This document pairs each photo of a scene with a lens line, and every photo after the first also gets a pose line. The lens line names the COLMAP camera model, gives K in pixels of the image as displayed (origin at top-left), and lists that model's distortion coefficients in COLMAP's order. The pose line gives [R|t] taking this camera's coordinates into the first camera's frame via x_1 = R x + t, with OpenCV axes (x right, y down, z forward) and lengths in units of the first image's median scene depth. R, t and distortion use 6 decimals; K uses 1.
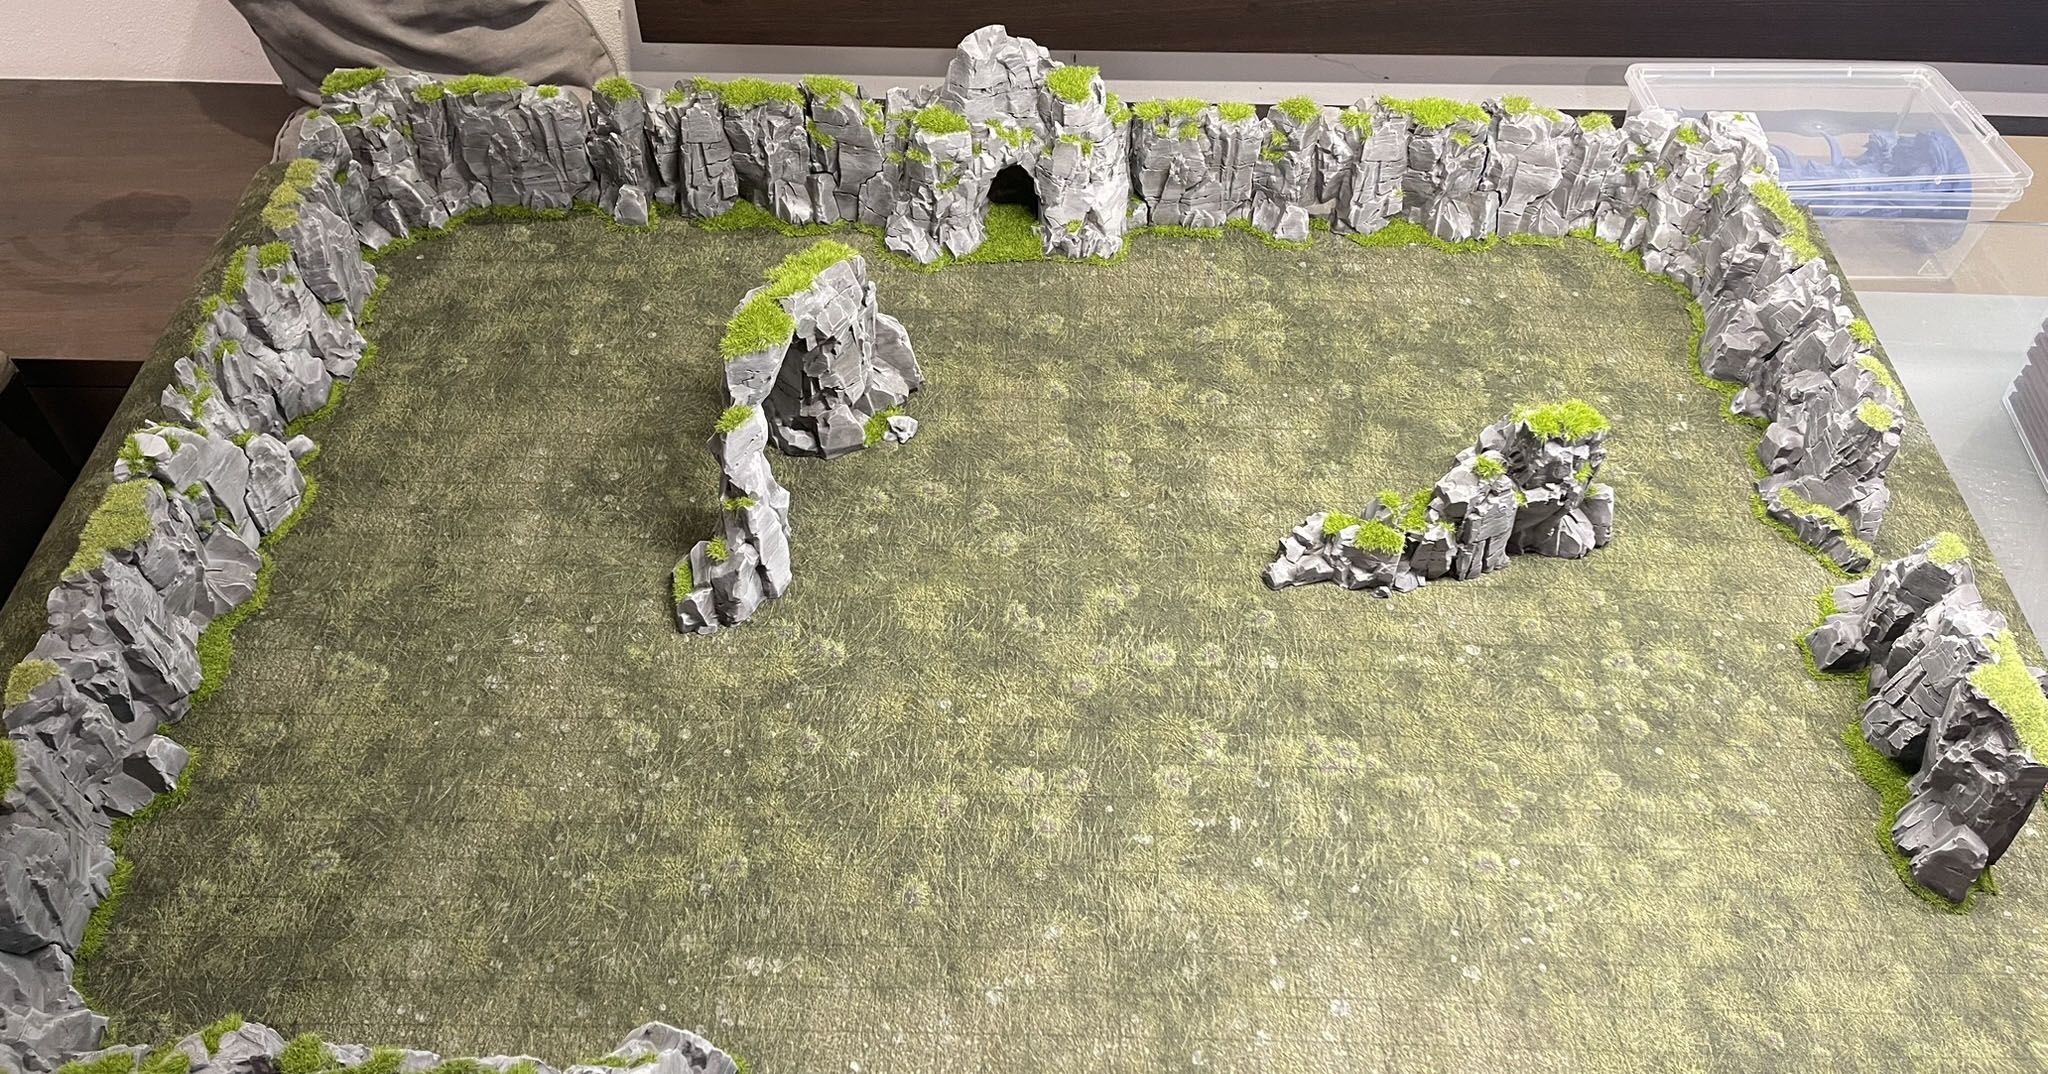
lens RADIAL K [[1434.8, 0, 1026.4], [0, 1434.8, 532.0], [0, 0, 1]] dist [0.037627, -0.011138]
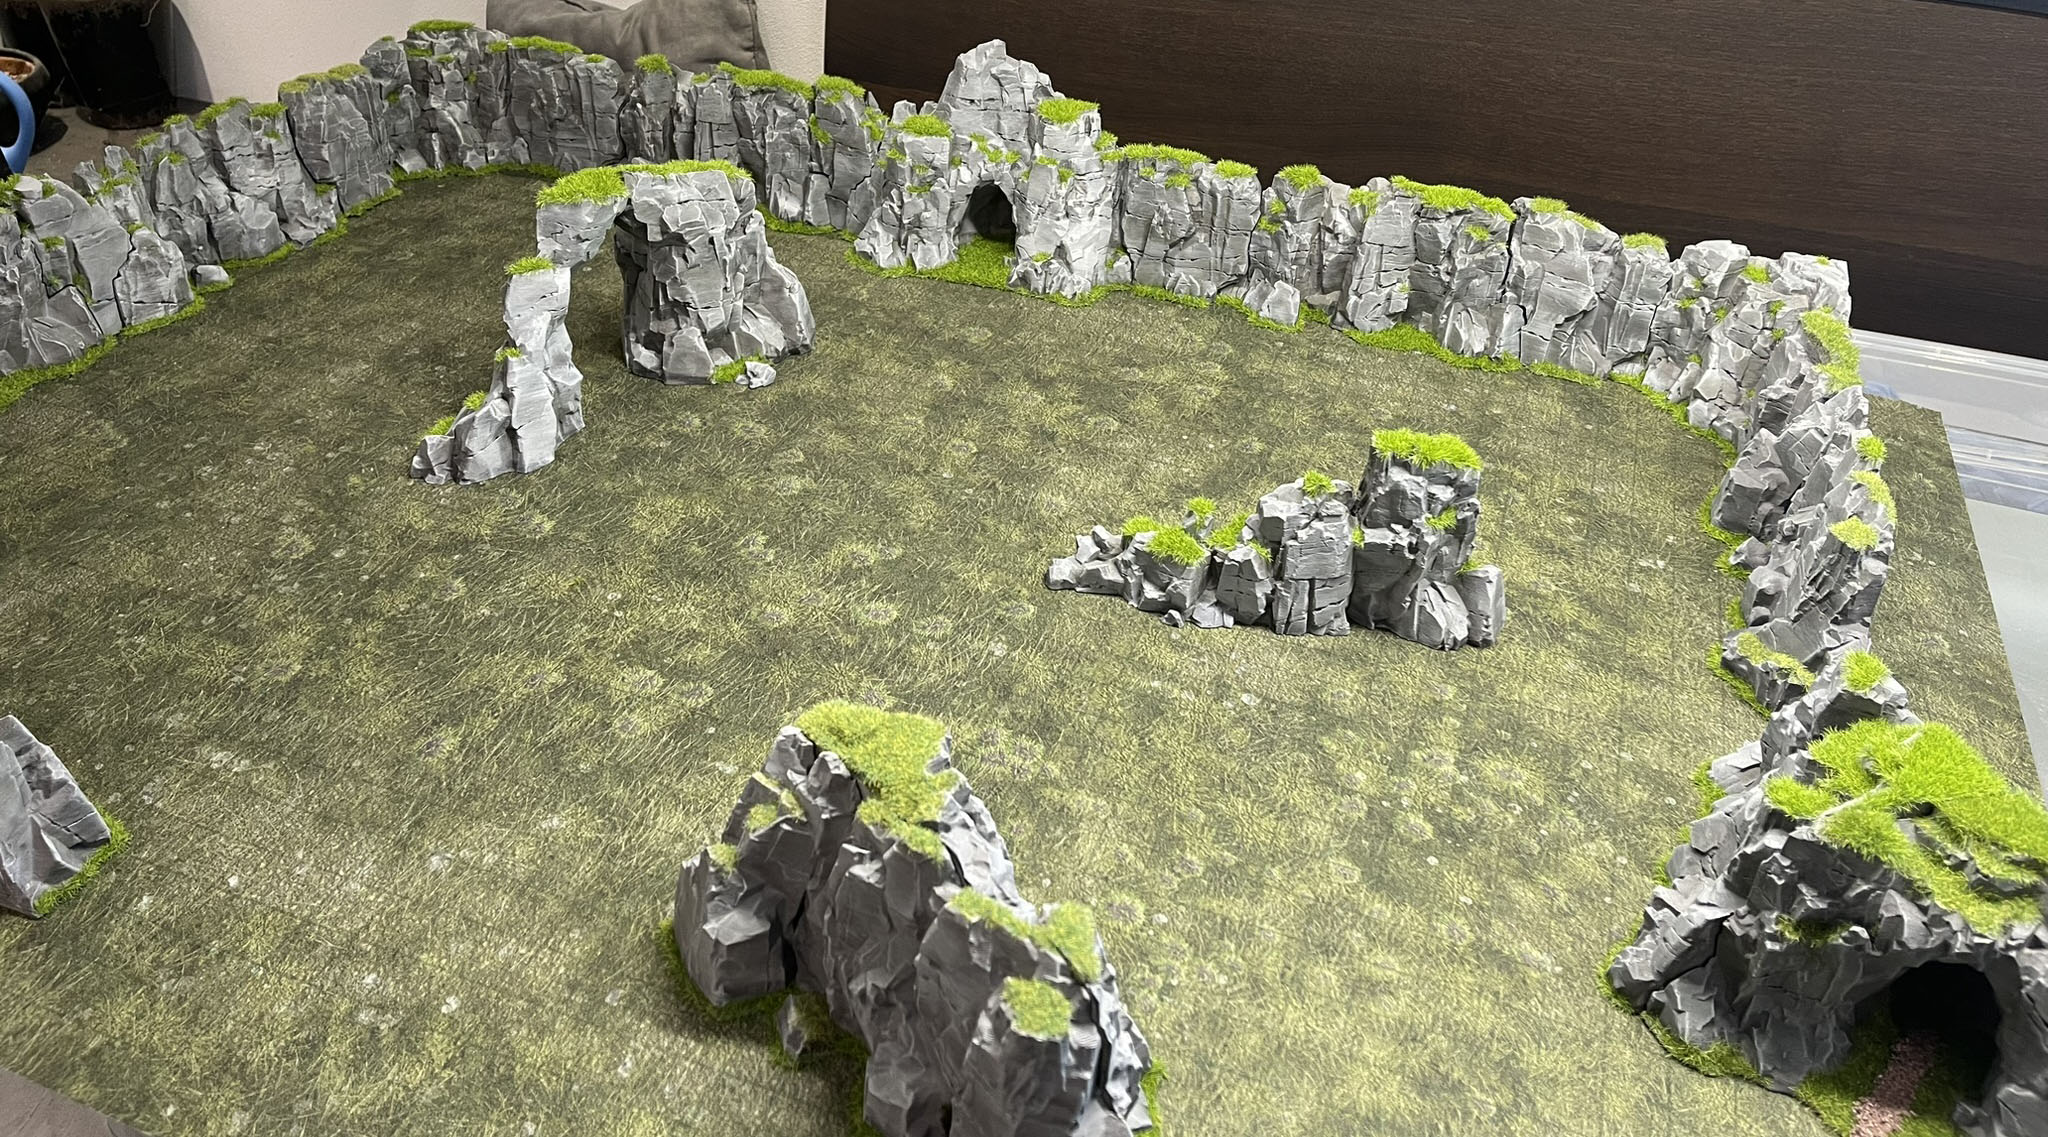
lens RADIAL K [[1455.8, 0, 1089.2], [0, 1455.8, 531.8], [0, 0, 1]] dist [0.045772, -0.026890]
pose [[0.943548, 0.198458, -0.265201, 0.396579], [-0.266937, 0.929623, -0.254059, 0.209681], [0.196117, 0.310509, 0.930120, 0.206034]]
